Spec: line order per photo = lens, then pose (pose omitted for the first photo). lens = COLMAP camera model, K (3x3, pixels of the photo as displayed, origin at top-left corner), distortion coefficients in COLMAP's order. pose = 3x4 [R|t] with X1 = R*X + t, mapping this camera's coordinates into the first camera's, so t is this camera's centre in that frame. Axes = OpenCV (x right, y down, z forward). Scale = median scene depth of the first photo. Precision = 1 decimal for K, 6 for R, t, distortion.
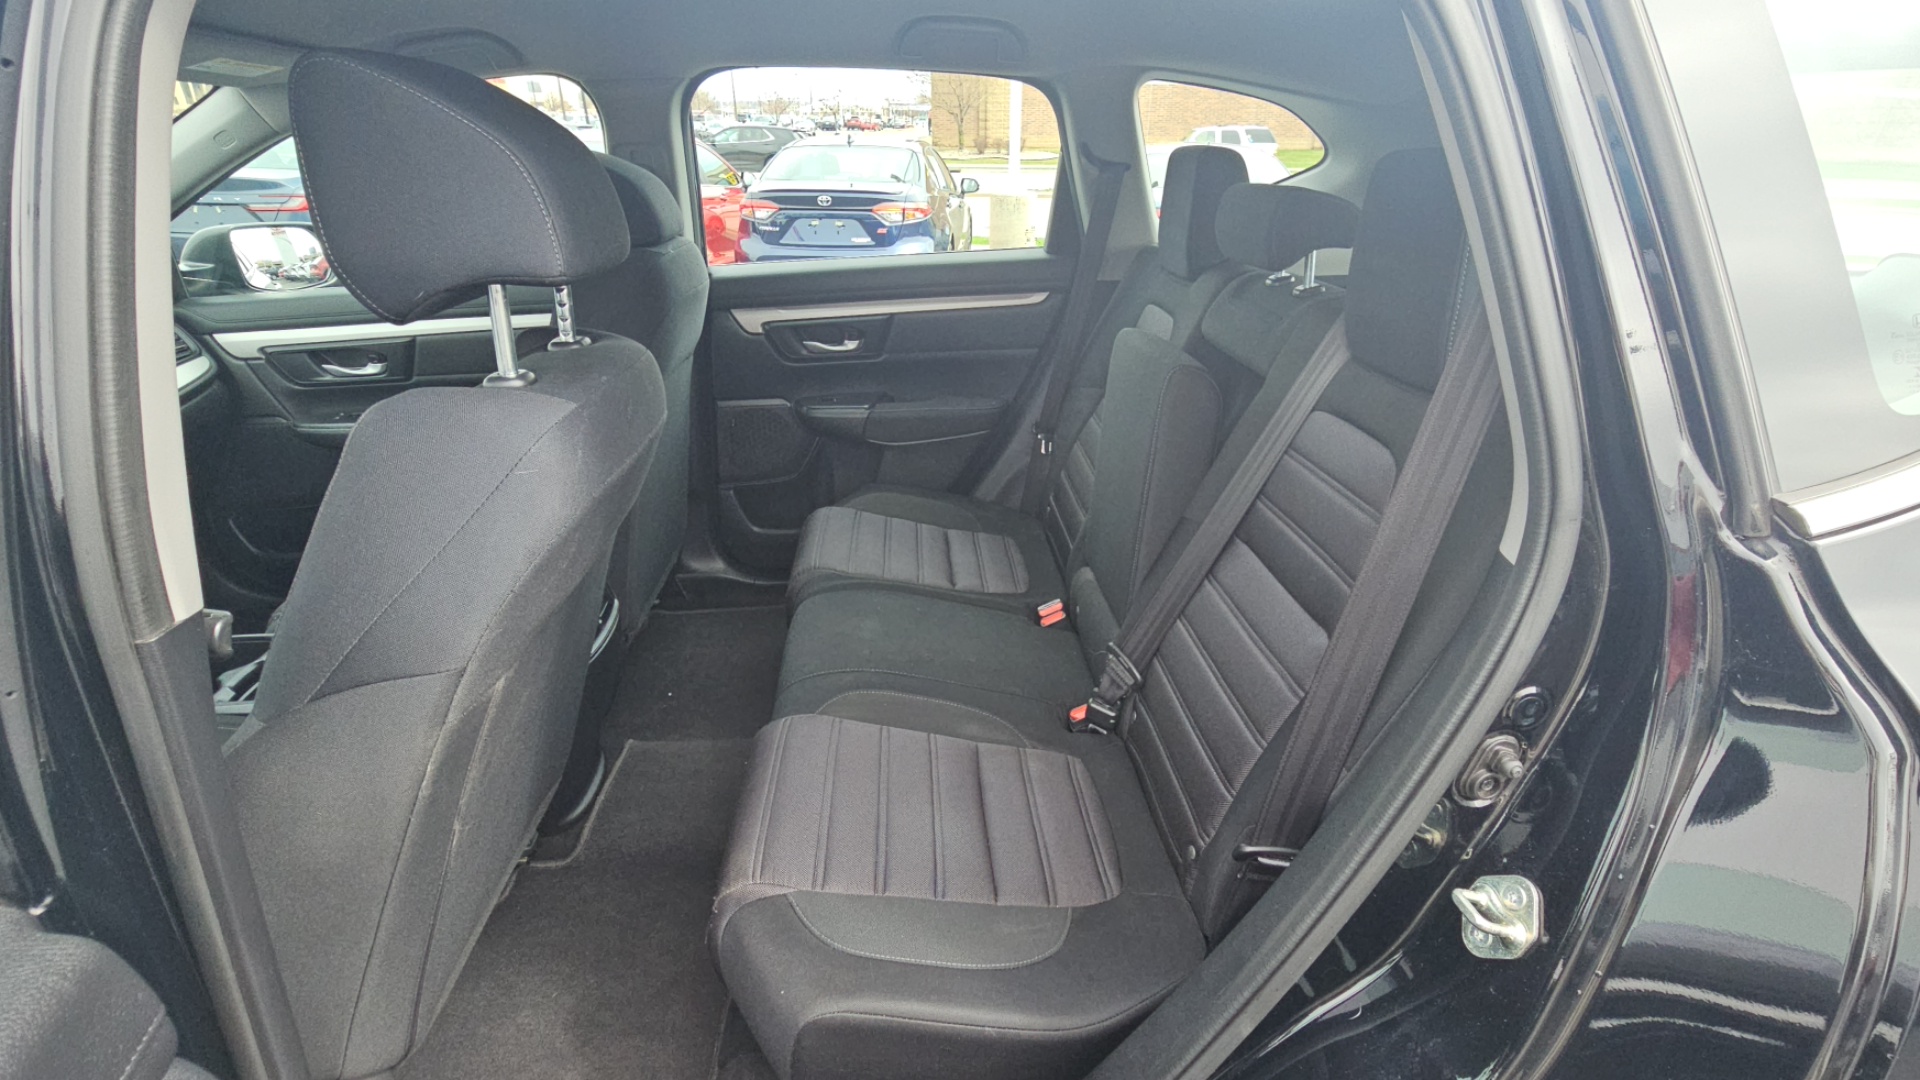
lens RADIAL K [[860.0, 0, 976.9], [0, 860.0, 539.3], [0, 0, 1]] dist [0.001385, -0.000457]
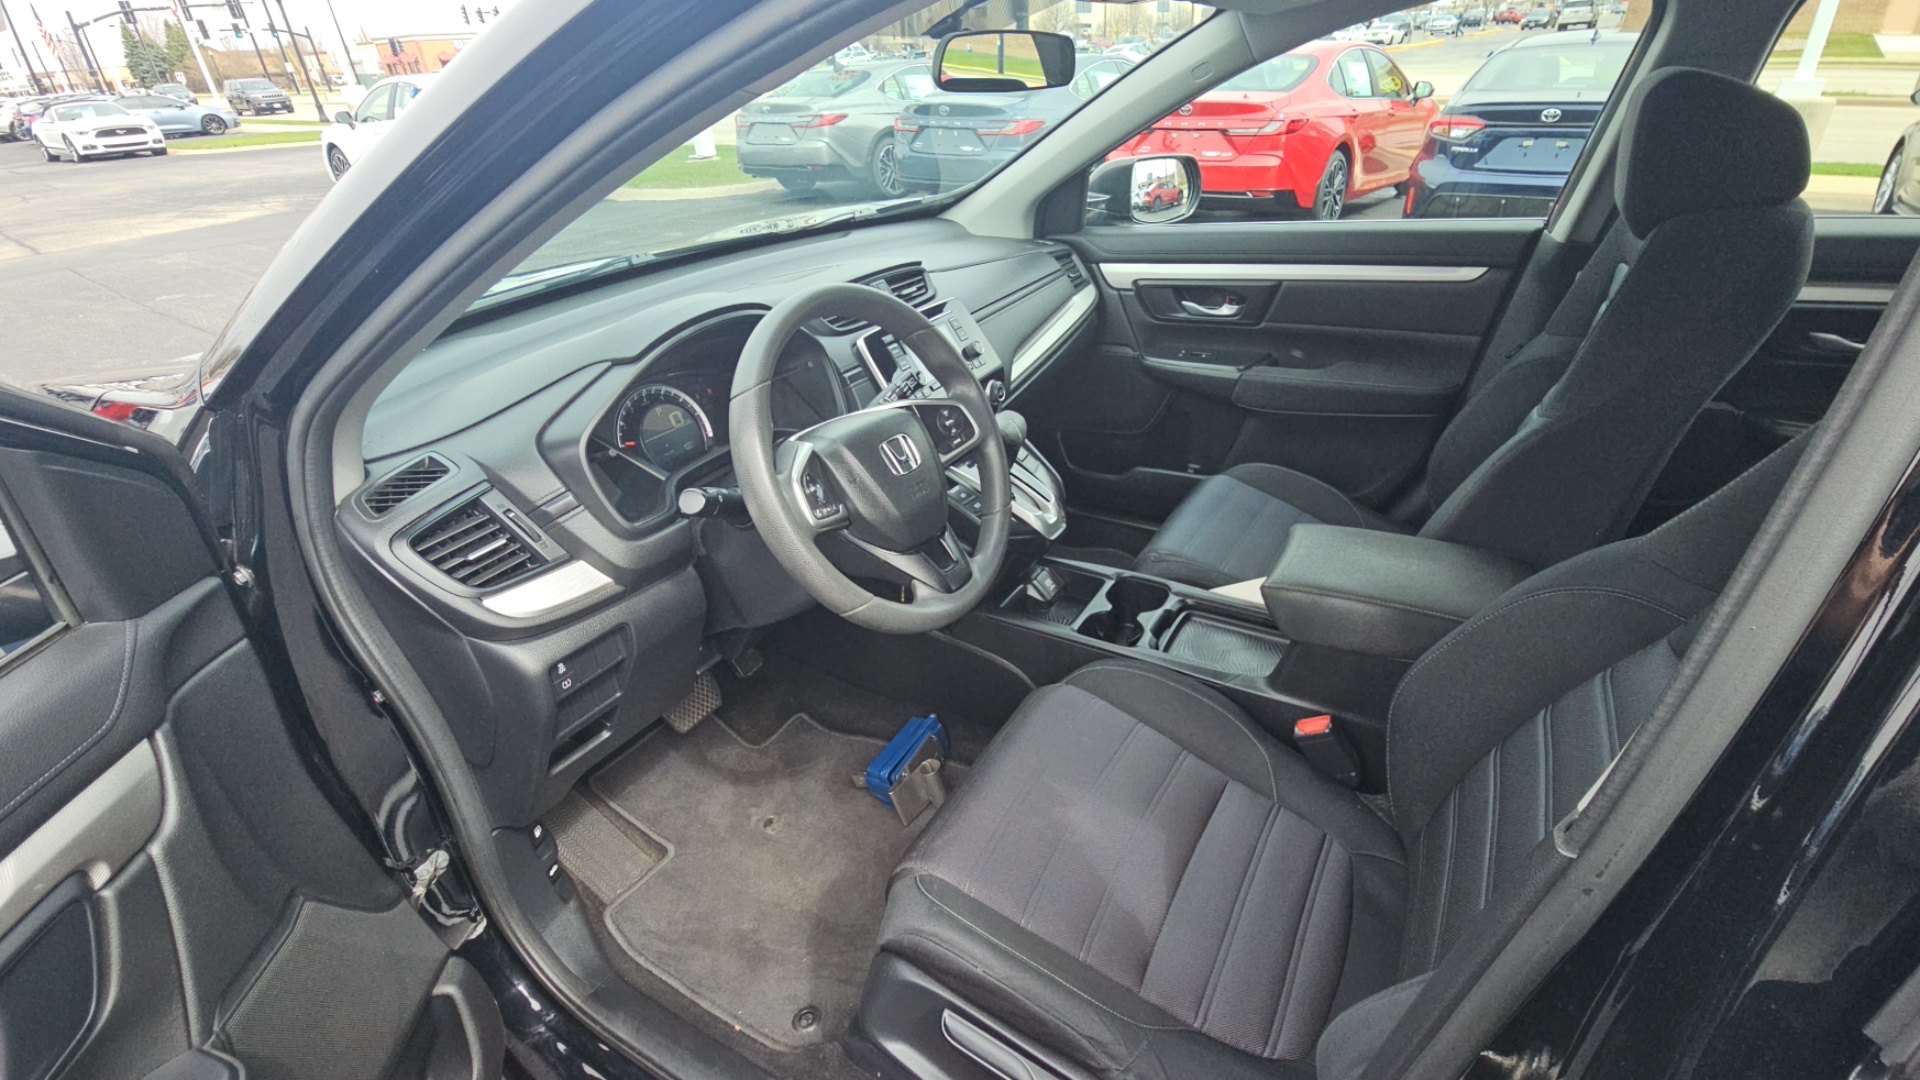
lens RADIAL K [[854.9, 0, 979.0], [0, 854.9, 538.7], [0, 0, 1]] dist [0.014886, -0.010528]
pose [[0.820828, 0.241627, -0.517550, -0.361555], [-0.197200, 0.970281, 0.140237, -0.026042], [0.536055, -0.013049, 0.844082, 0.020932]]
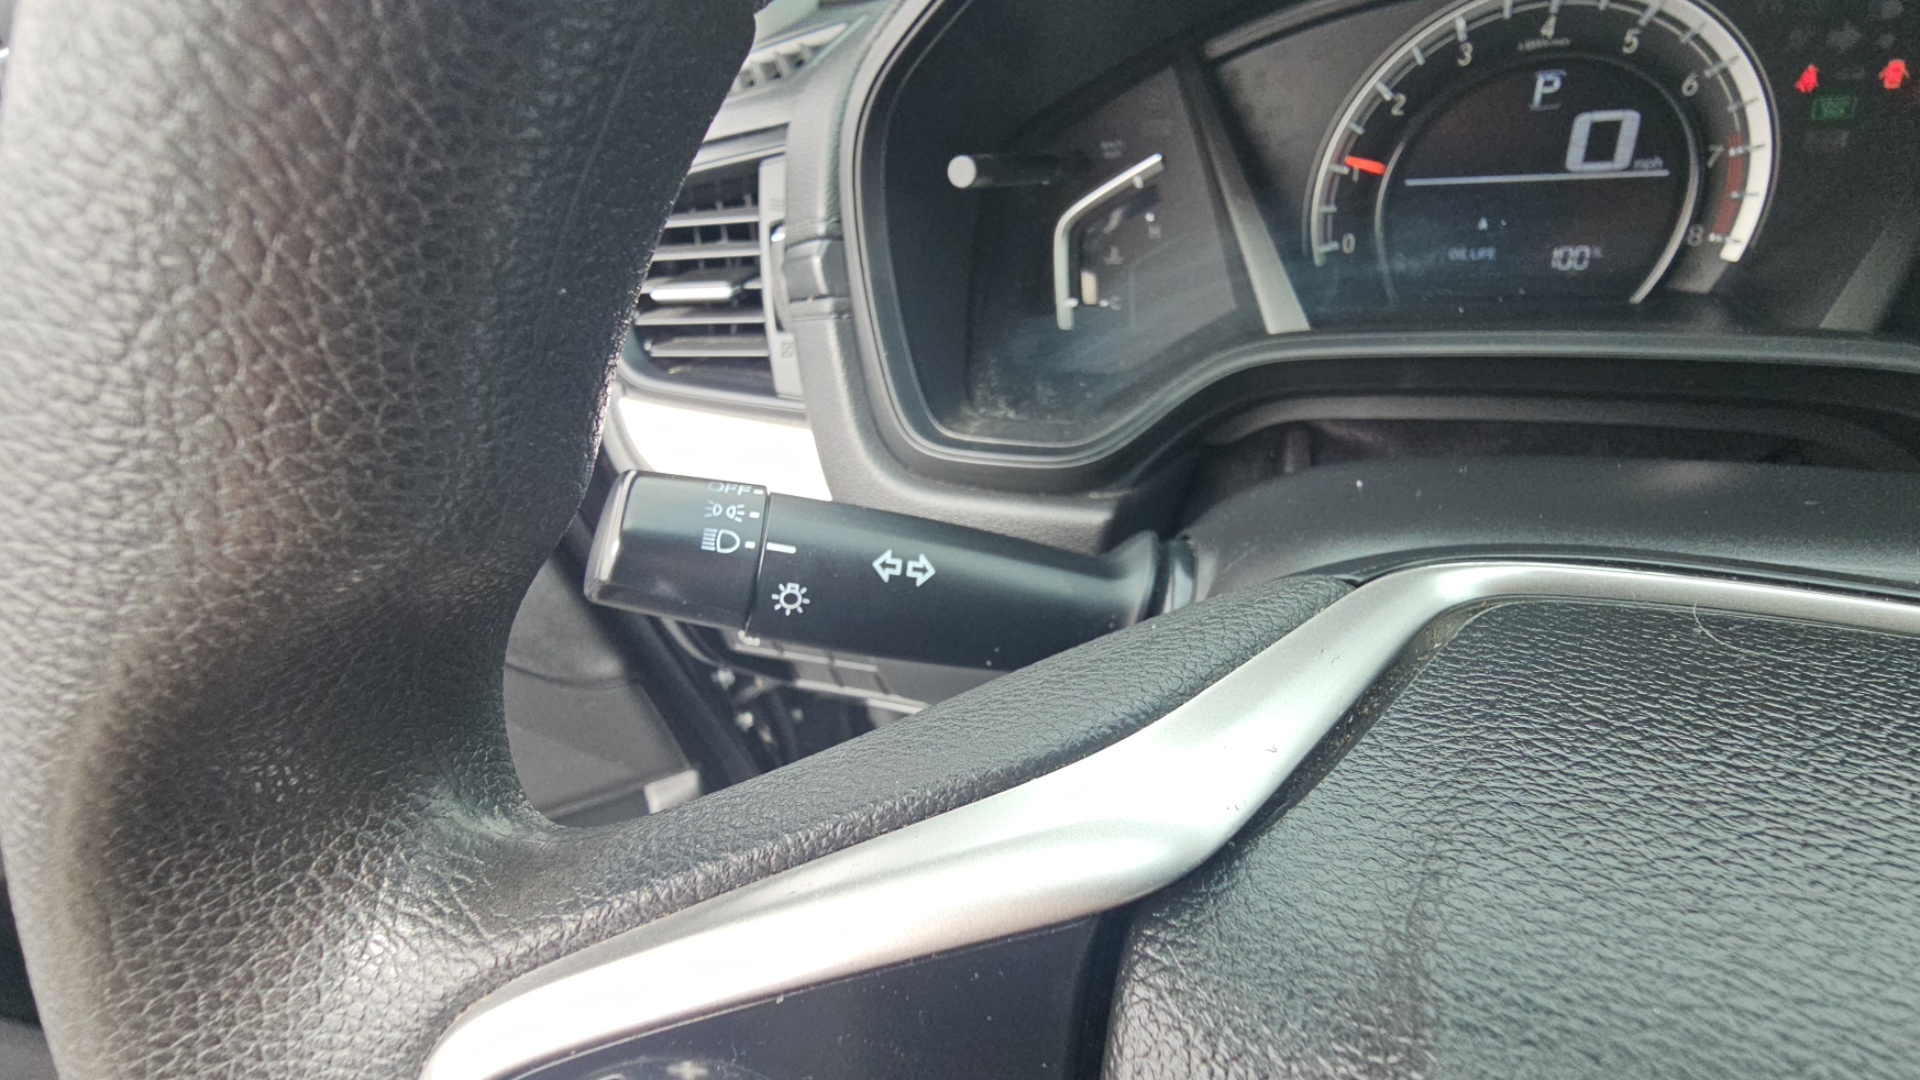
lens RADIAL K [[866.6, 0, 979.1], [0, 866.6, 542.2], [0, 0, 1]] dist [0.014844, -0.009621]
pose [[-0.384378, 0.661002, -0.644461, -0.663049], [-0.230254, 0.607386, 0.760306, -0.031469], [0.894000, 0.440635, -0.081268, 0.347227]]
